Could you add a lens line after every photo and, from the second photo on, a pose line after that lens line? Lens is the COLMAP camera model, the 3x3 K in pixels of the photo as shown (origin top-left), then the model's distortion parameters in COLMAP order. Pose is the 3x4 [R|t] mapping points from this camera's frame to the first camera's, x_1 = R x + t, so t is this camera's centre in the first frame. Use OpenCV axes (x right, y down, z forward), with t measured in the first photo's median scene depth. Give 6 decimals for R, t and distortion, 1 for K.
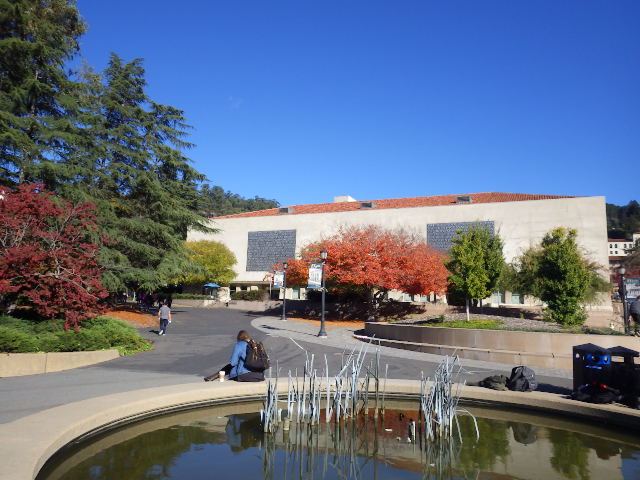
lens RADIAL K [[462.4, 0, 320.0], [0, 462.4, 240.0], [0, 0, 1]] dist [0.006996, -0.000549]
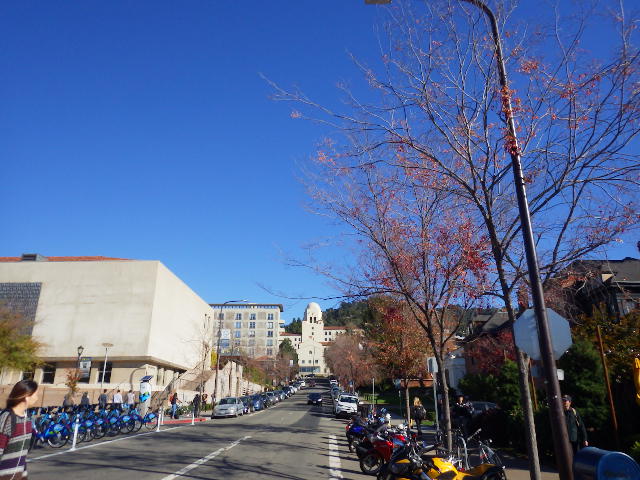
lens RADIAL K [[462.4, 0, 320.0], [0, 462.4, 240.0], [0, 0, 1]] dist [0.006996, -0.000549]
pose [[0.912272, 0.101627, 0.396777, 0.689139], [-0.023537, 0.980136, -0.196927, 0.051475], [-0.408908, 0.170312, 0.896542, 0.033371]]
